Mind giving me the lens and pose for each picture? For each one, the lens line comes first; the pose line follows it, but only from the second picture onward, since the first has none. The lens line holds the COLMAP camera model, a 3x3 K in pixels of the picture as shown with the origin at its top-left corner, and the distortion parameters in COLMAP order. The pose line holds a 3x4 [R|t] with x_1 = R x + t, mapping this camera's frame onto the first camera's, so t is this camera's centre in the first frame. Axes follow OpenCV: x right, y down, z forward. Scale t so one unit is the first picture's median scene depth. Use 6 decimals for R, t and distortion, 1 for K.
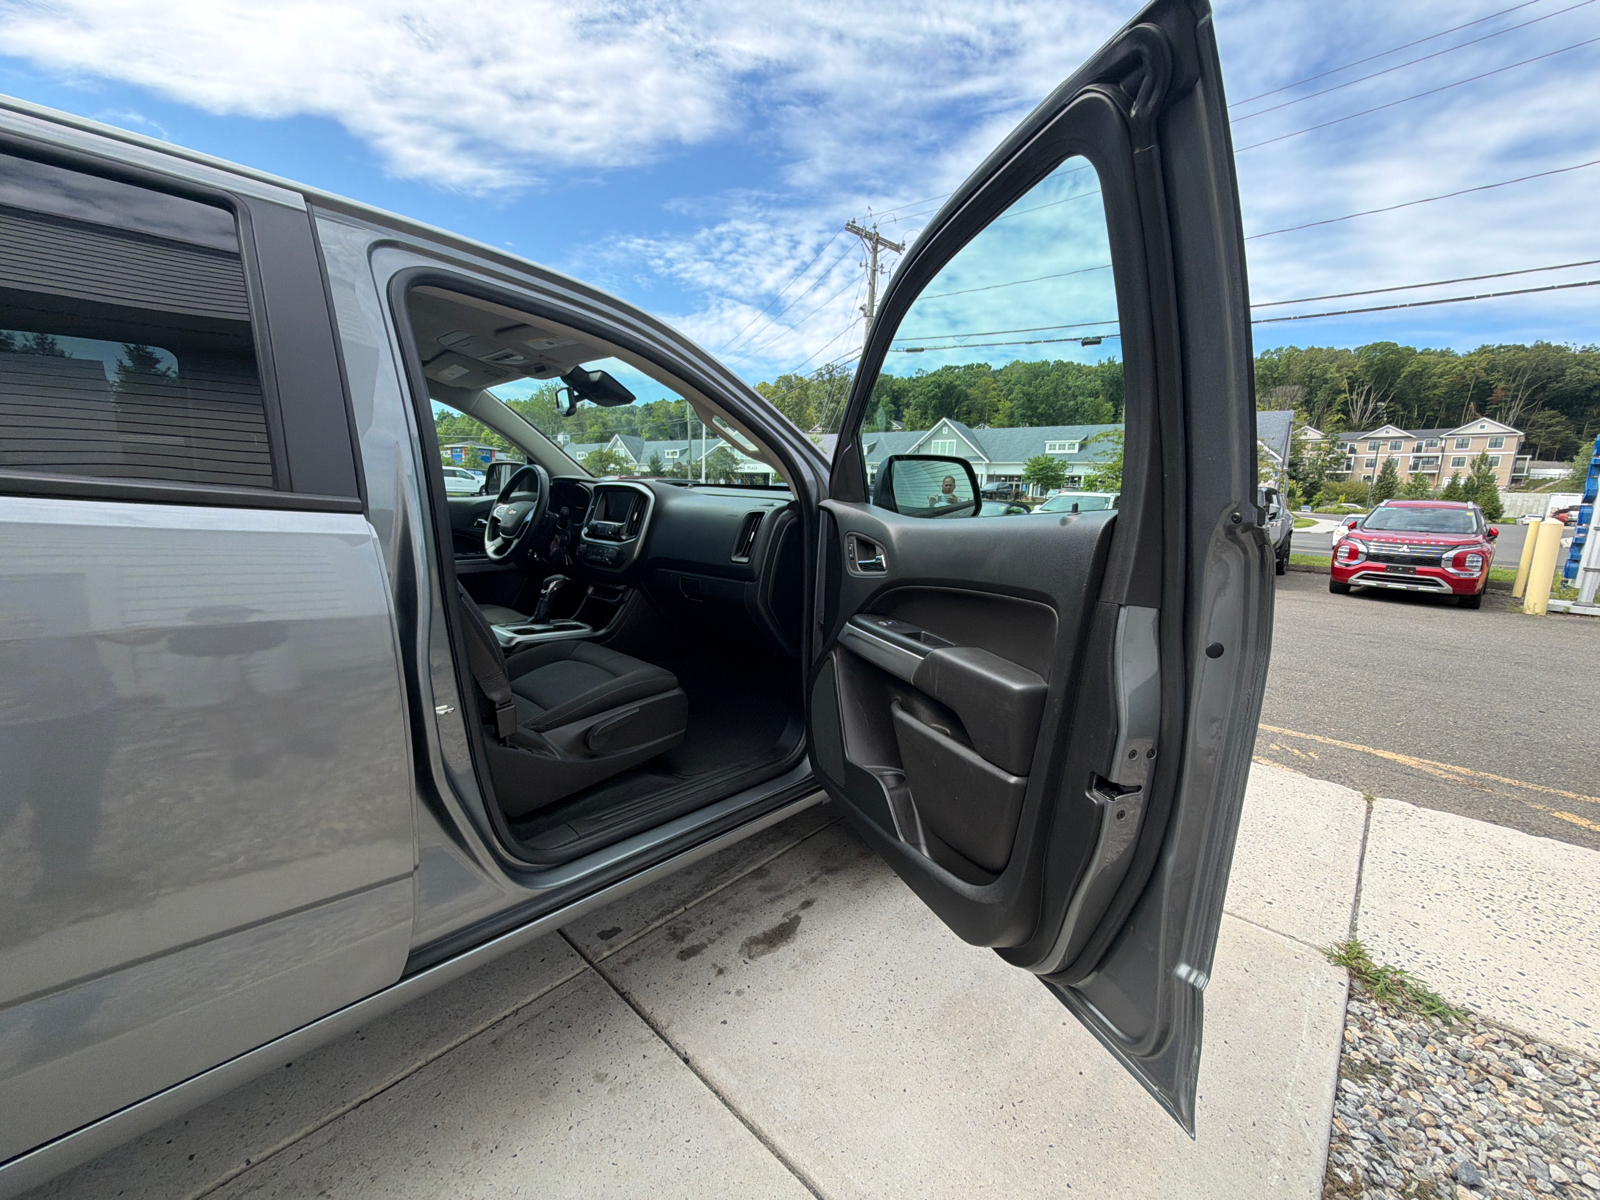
lens RADIAL K [[639.1, 0, 797.1], [0, 639.1, 600.6], [0, 0, 1]] dist [-0.001157, 0.000261]
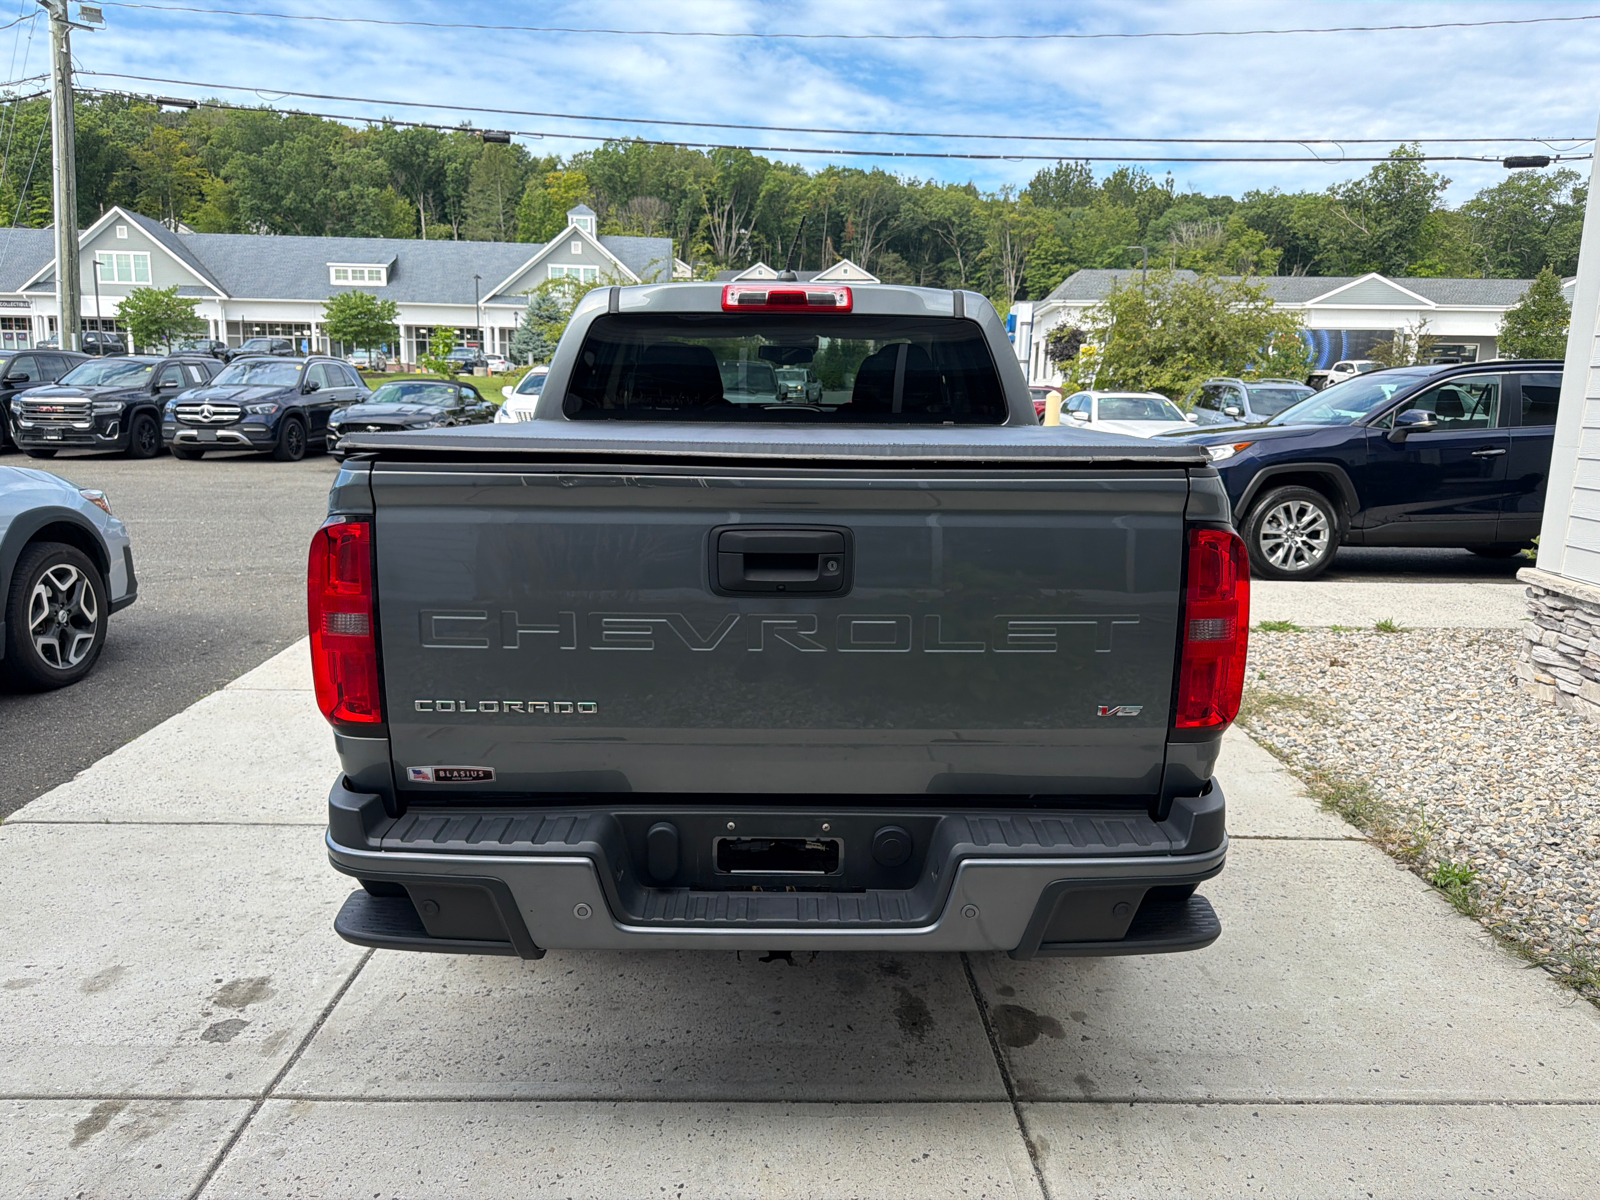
lens RADIAL K [[1134.8, 0, 798.6], [0, 1134.8, 602.8], [0, 0, 1]] dist [0.021065, -0.026874]
pose [[0.714038, -0.156020, 0.682501, -0.052330], [0.121493, 0.987675, 0.098676, 0.000106], [-0.689485, 0.012460, 0.724193, -0.021492]]
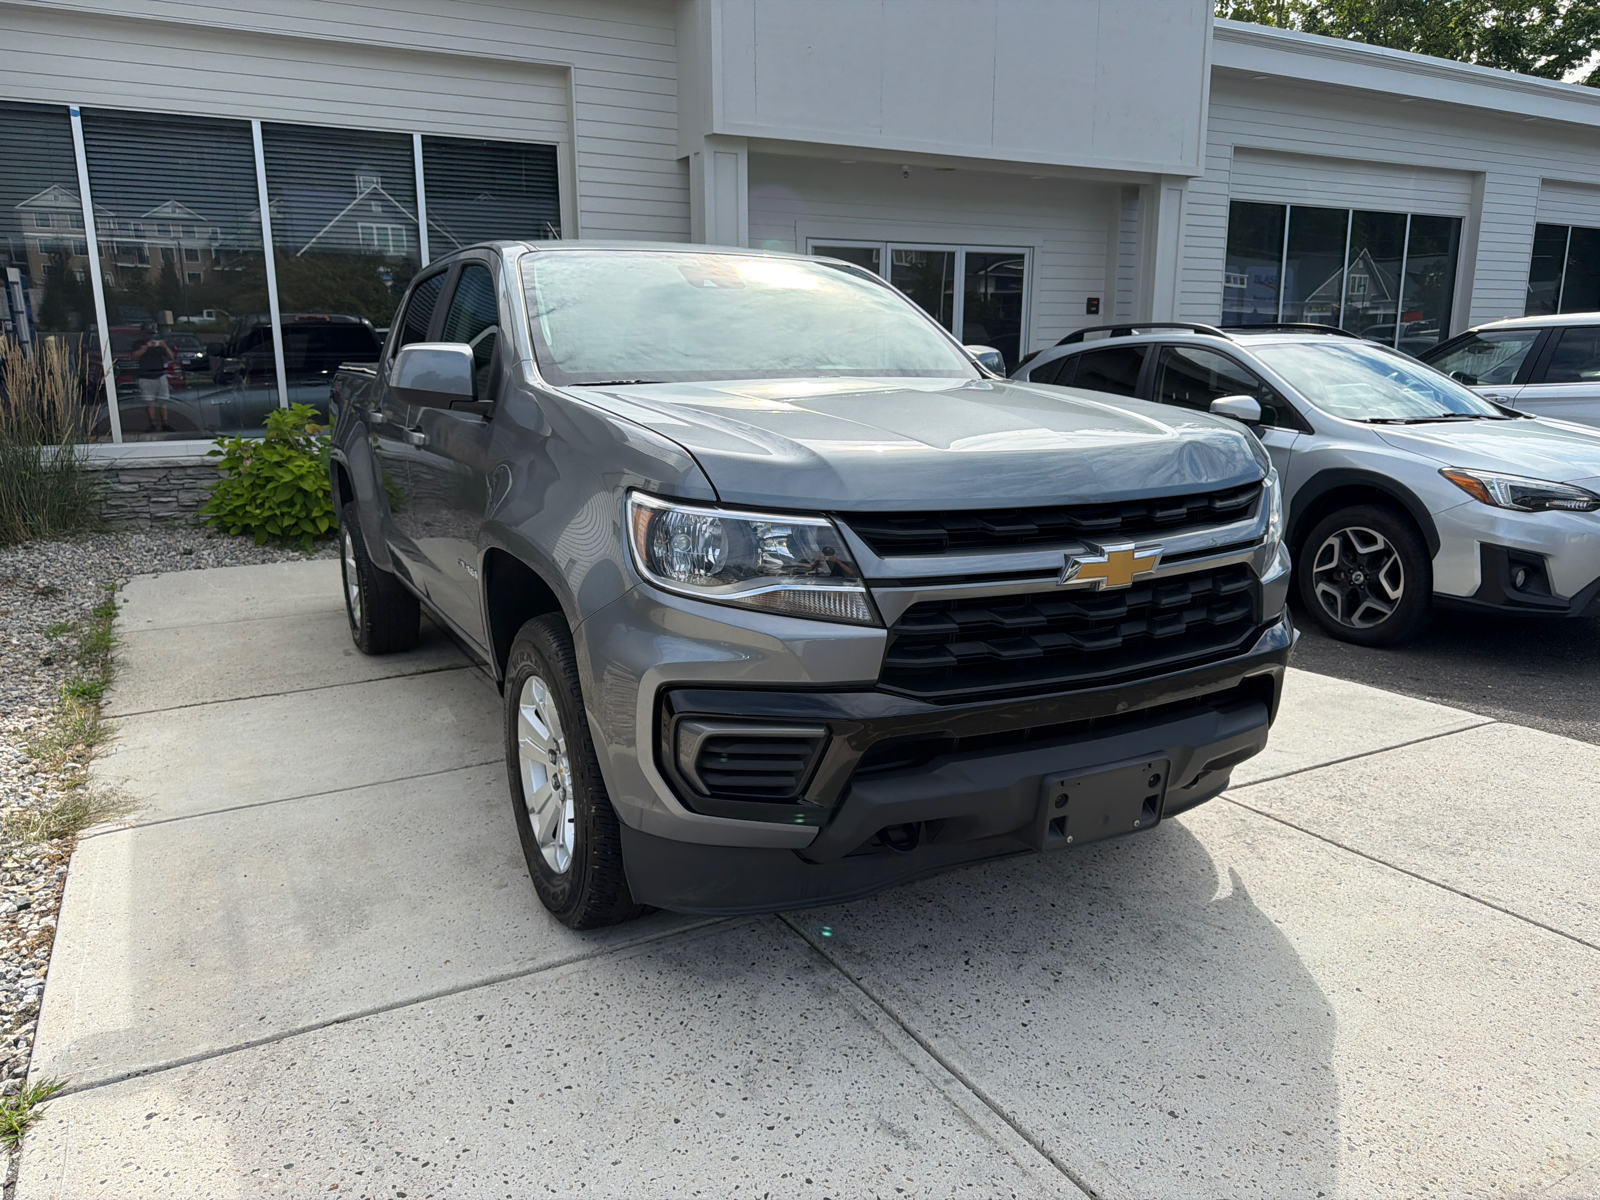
lens RADIAL K [[1145.4, 0, 800.0], [0, 1145.4, 600.0], [0, 0, 1]] dist [0.012323, -0.016217]
pose [[-0.305315, 0.170622, -0.936841, 0.035017], [-0.157384, 0.961245, 0.226358, -0.006621], [0.939156, 0.216554, -0.266629, 0.041721]]
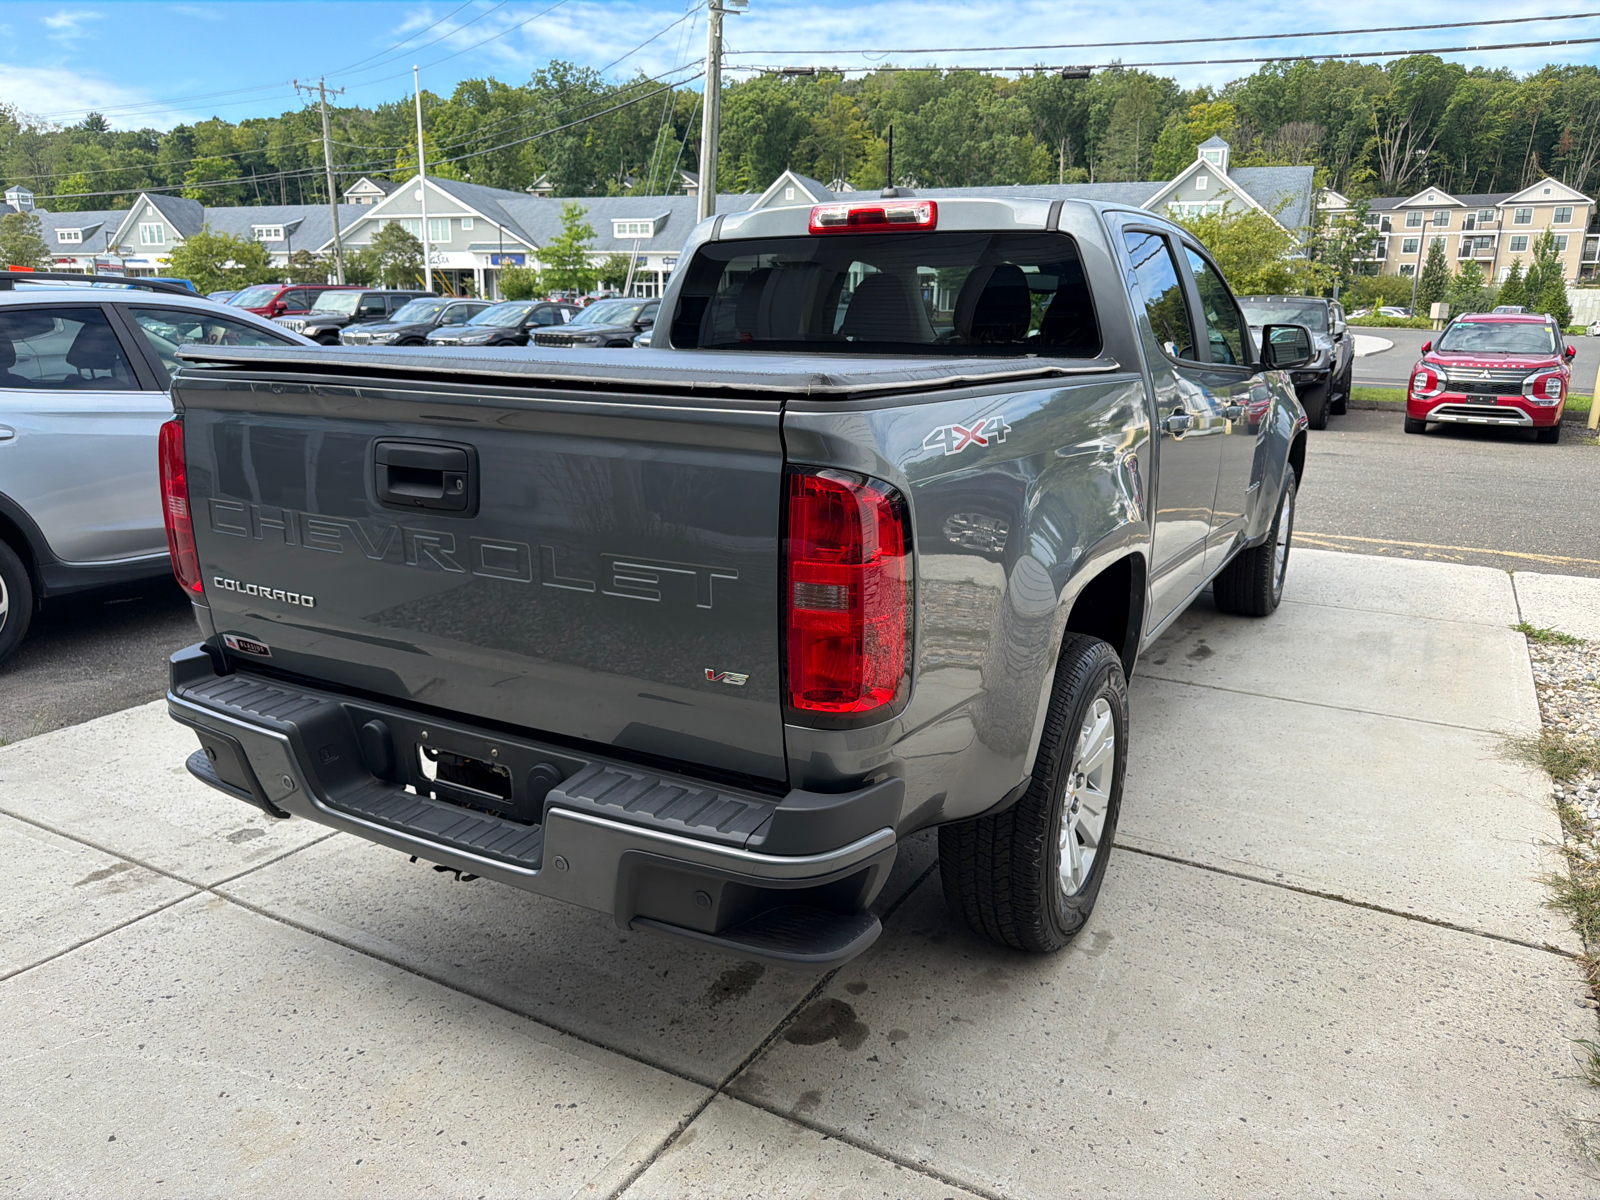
lens RADIAL K [[1141.2, 0, 805.3], [0, 1141.2, 598.1], [0, 0, 1]] dist [0.007398, -0.008588]
pose [[0.967468, -0.078527, 0.240497, -0.034612], [0.057551, 0.993997, 0.093045, 0.002308], [-0.246360, -0.076178, 0.966180, -0.029341]]
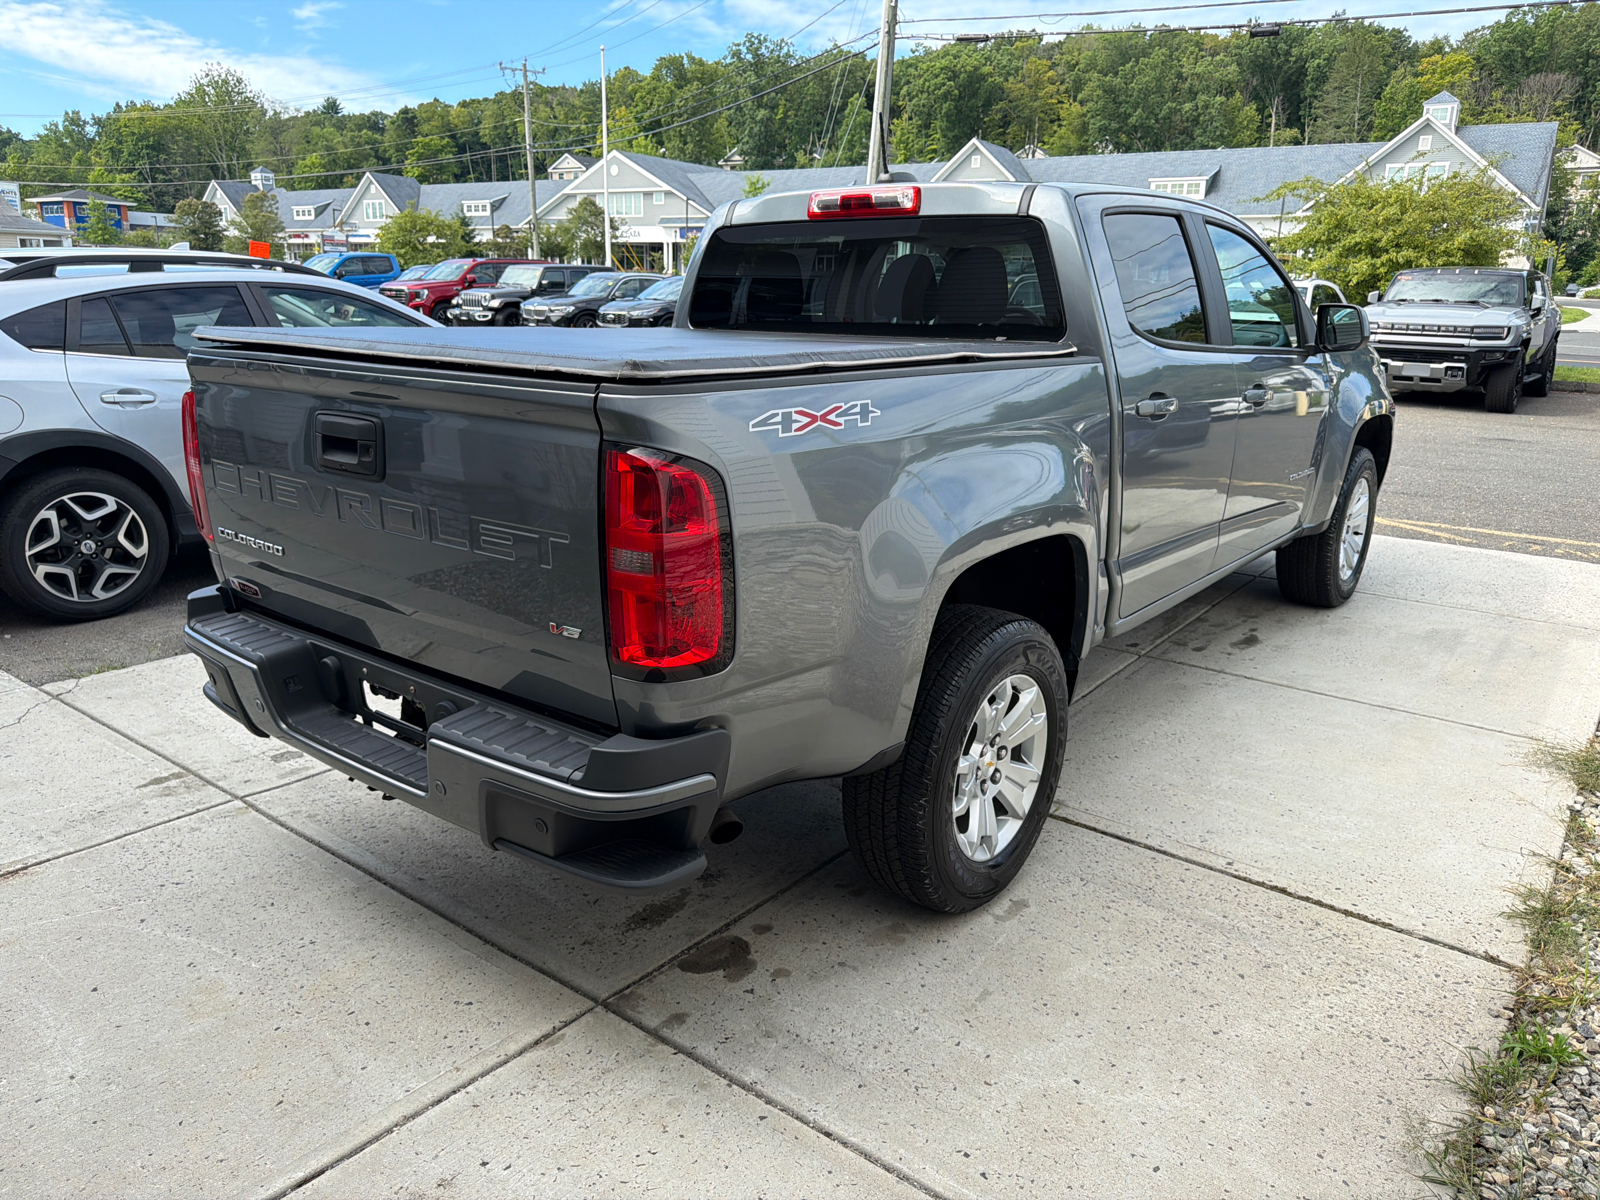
lens RADIAL K [[1139.4, 0, 795.8], [0, 1139.4, 597.1], [0, 0, 1]] dist [0.008882, -0.008935]
pose [[0.995833, -0.041362, 0.081280, -0.028119], [0.032384, 0.993533, 0.108828, 0.002542], [-0.085256, -0.105742, 0.990732, -0.032506]]
